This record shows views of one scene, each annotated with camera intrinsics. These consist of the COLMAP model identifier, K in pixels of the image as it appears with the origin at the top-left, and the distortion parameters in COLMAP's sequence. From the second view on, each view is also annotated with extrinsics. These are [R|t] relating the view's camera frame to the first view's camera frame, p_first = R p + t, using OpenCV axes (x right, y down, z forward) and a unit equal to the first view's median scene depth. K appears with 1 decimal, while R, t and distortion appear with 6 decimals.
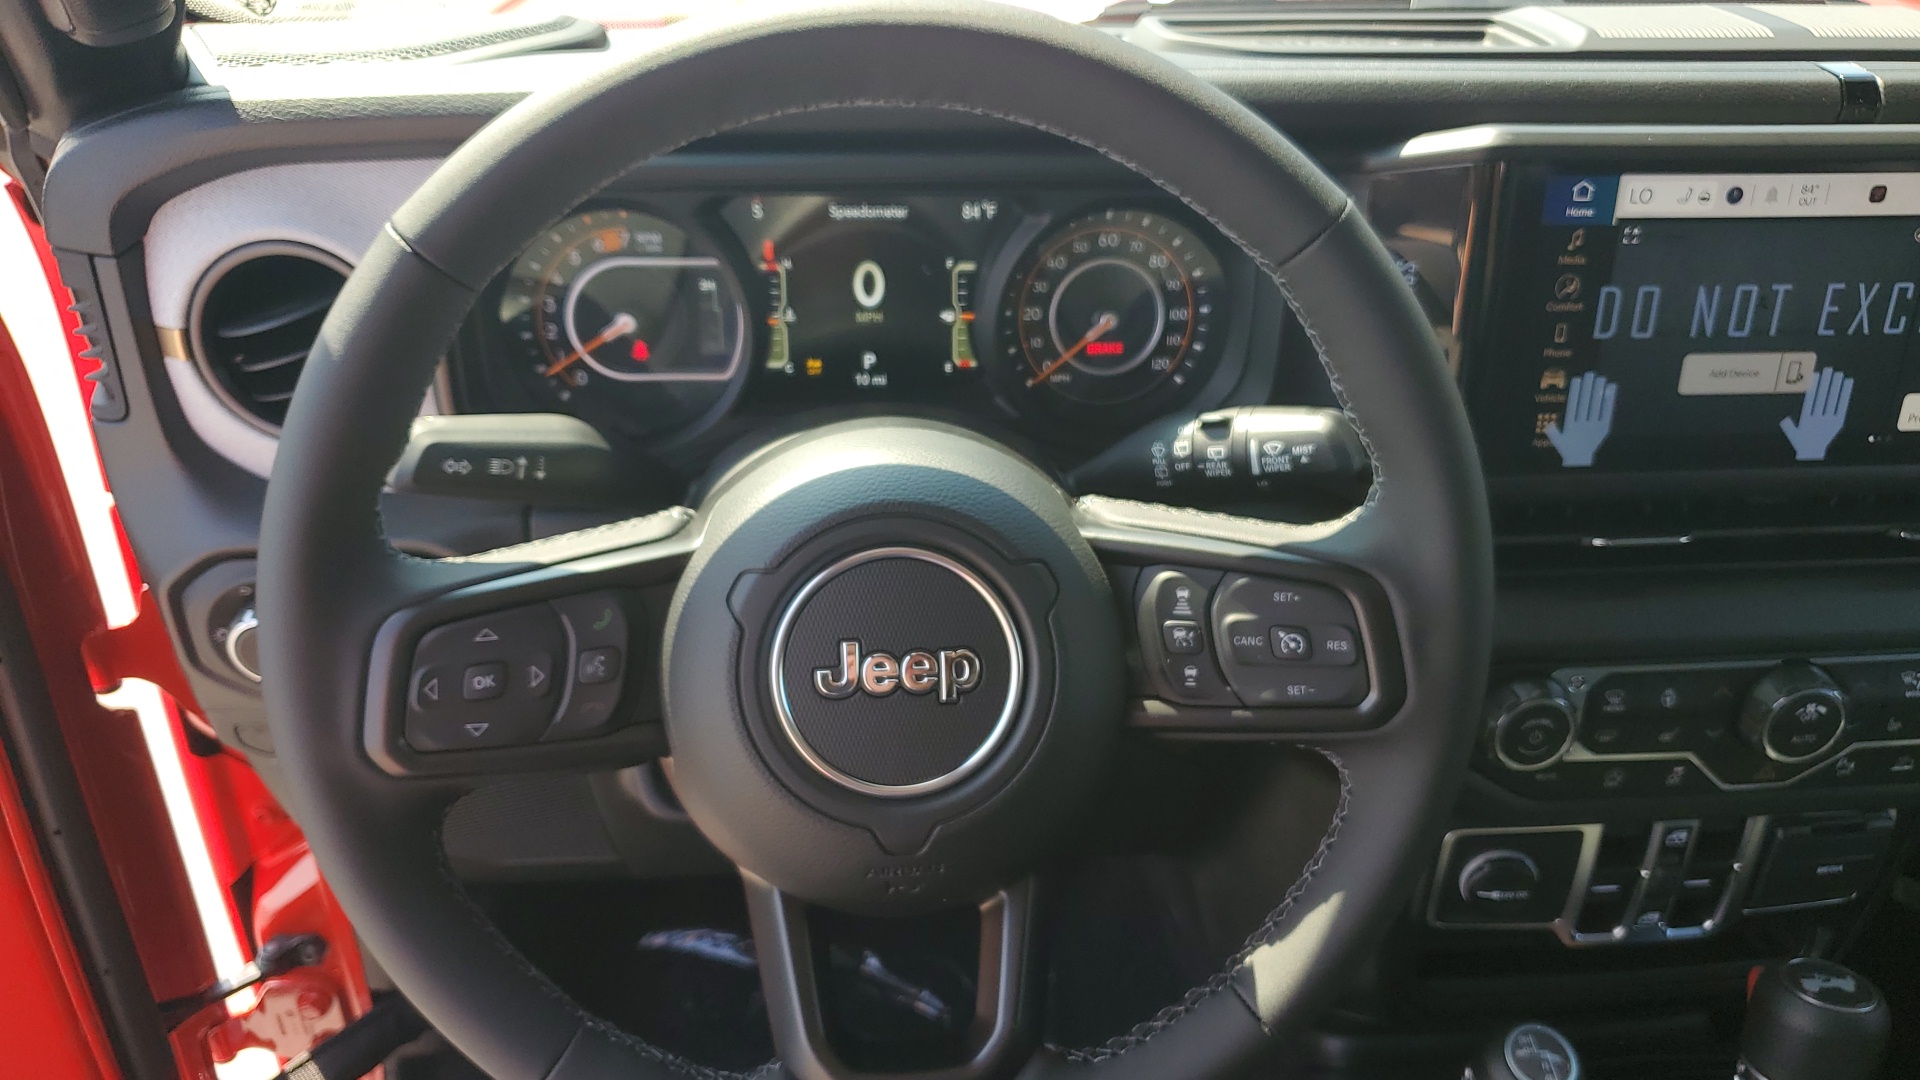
lens RADIAL K [[1544.2, 0, 980.0], [0, 1544.2, 555.5], [0, 0, 1]] dist [0.036087, -0.055727]
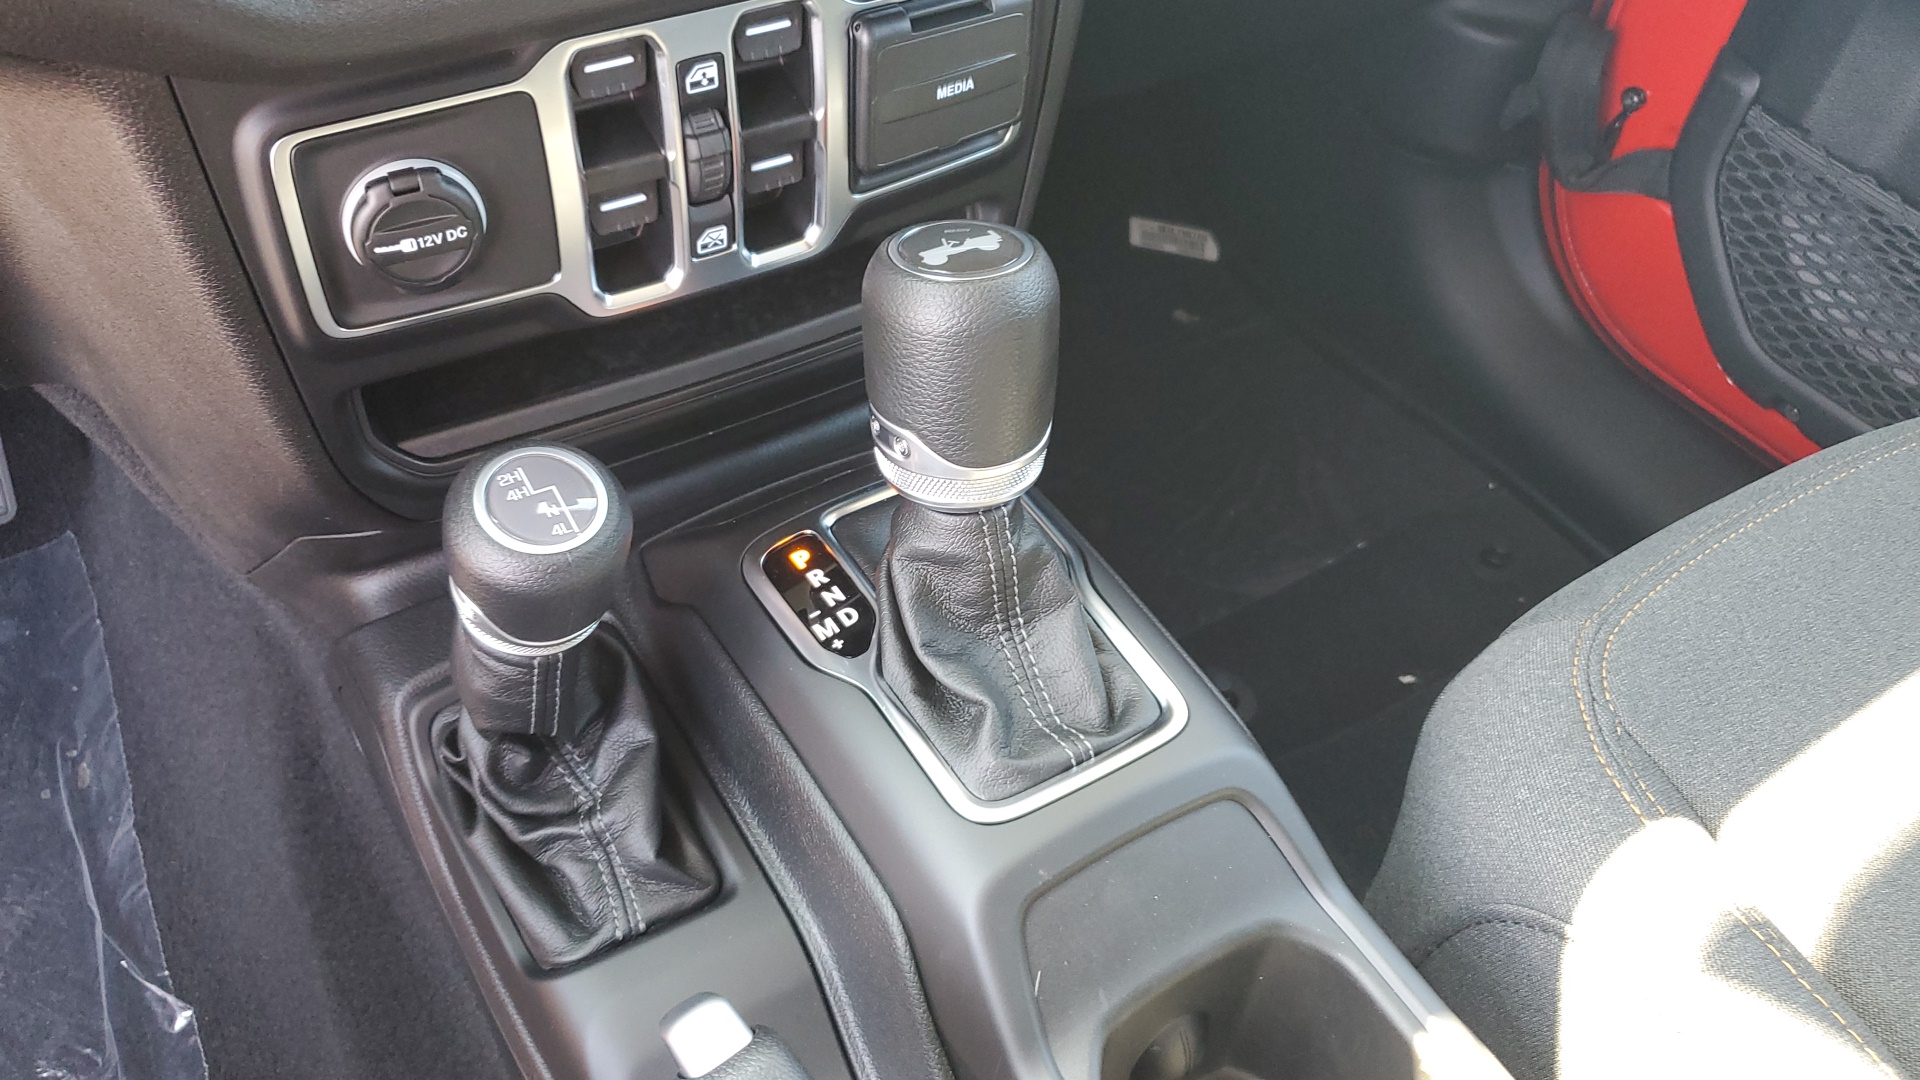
lens RADIAL K [[1544.2, 0, 945.9], [0, 1544.2, 531.9], [0, 0, 1]] dist [0.036087, -0.055727]
pose [[0.901599, -0.289128, 0.321751, 0.337852], [0.202491, 0.939375, 0.276717, 0.227377], [-0.382251, -0.184336, 0.905486, 0.467719]]
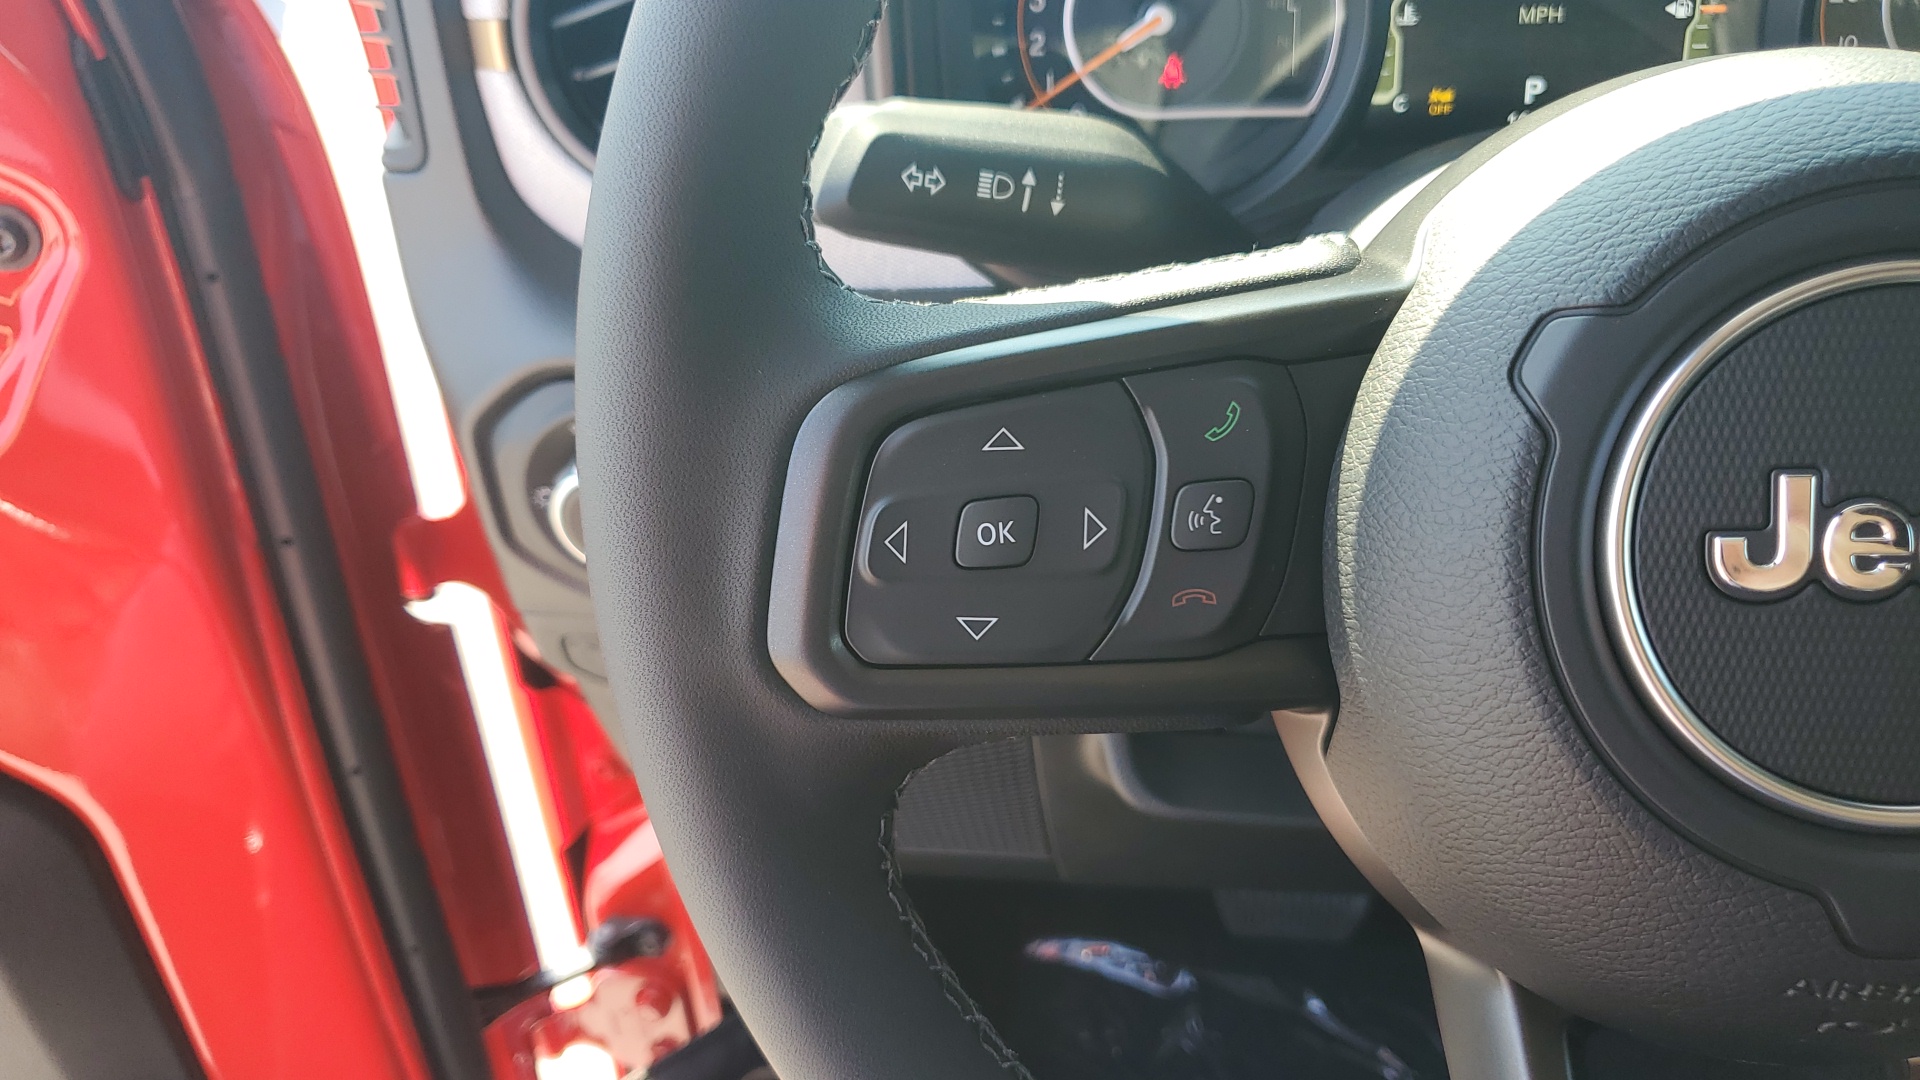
lens RADIAL K [[1544.2, 0, 992.3], [0, 1544.2, 533.4], [0, 0, 1]] dist [0.036087, -0.055727]
pose [[0.979983, 0.033227, -0.196289, -0.164760], [-0.034478, 0.999401, -0.002959, 0.061499], [0.196073, 0.009667, 0.980542, 0.376424]]
